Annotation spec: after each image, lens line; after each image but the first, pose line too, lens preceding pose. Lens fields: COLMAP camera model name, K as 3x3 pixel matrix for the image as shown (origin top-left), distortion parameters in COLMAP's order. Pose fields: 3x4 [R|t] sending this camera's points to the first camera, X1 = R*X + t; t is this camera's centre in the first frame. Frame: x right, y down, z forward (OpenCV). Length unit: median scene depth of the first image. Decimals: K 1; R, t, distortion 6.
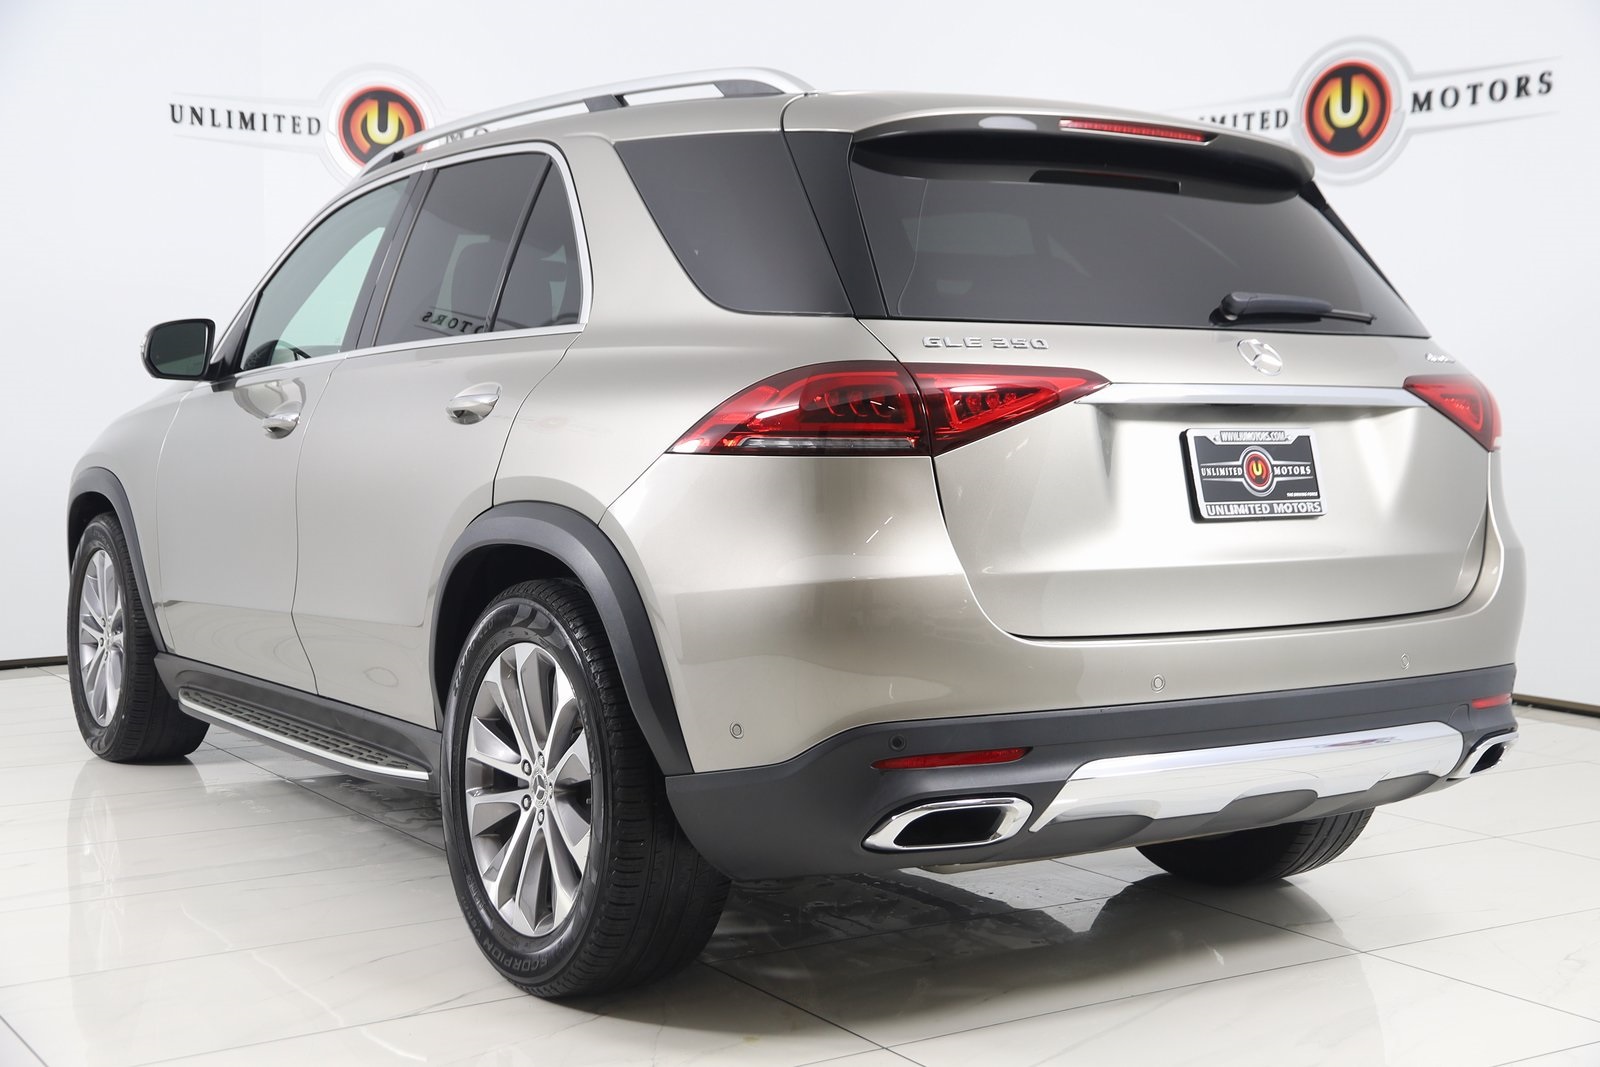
lens RADIAL K [[1960.4, 0, 804.2], [0, 1960.4, 523.9], [0, 0, 1]] dist [-0.141132, 0.000000]
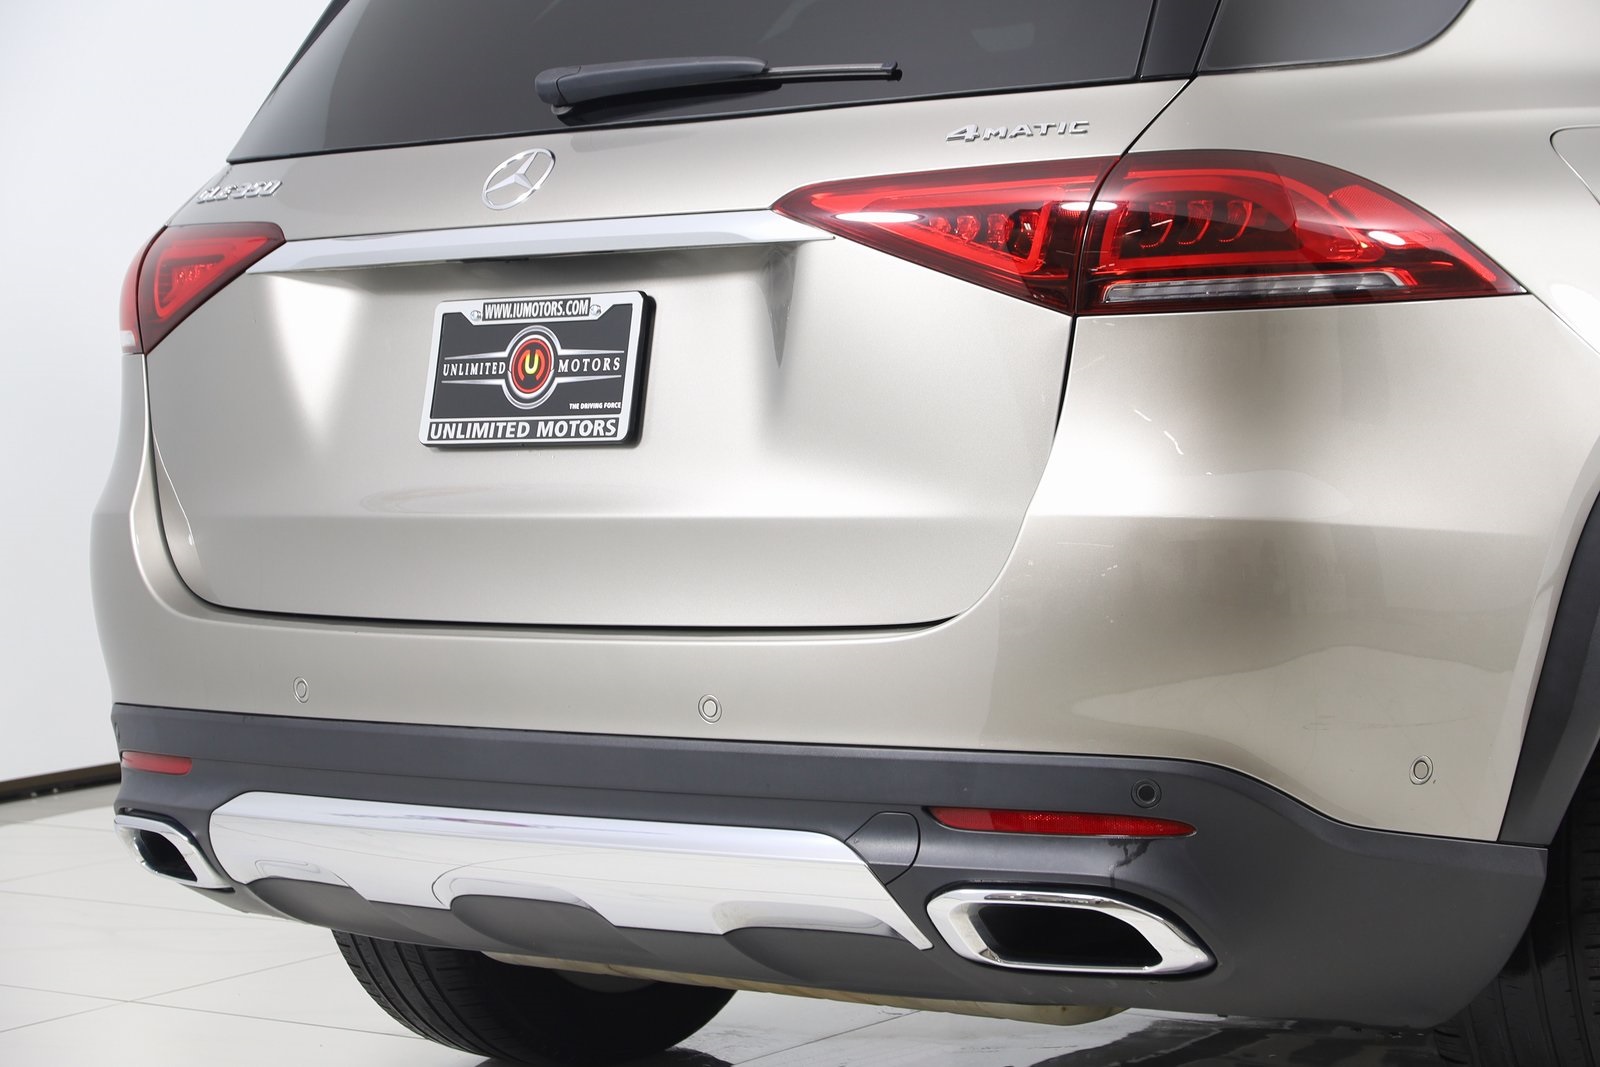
lens RADIAL K [[3436.3, 0, 730.3], [0, 3436.3, 510.8], [0, 0, 1]] dist [0.061141, 0.000000]
pose [[0.318819, 0.046500, -0.946674, 1.267179], [0.002302, 0.998755, 0.049833, -0.035541], [0.947813, -0.018067, 0.318315, 0.714241]]
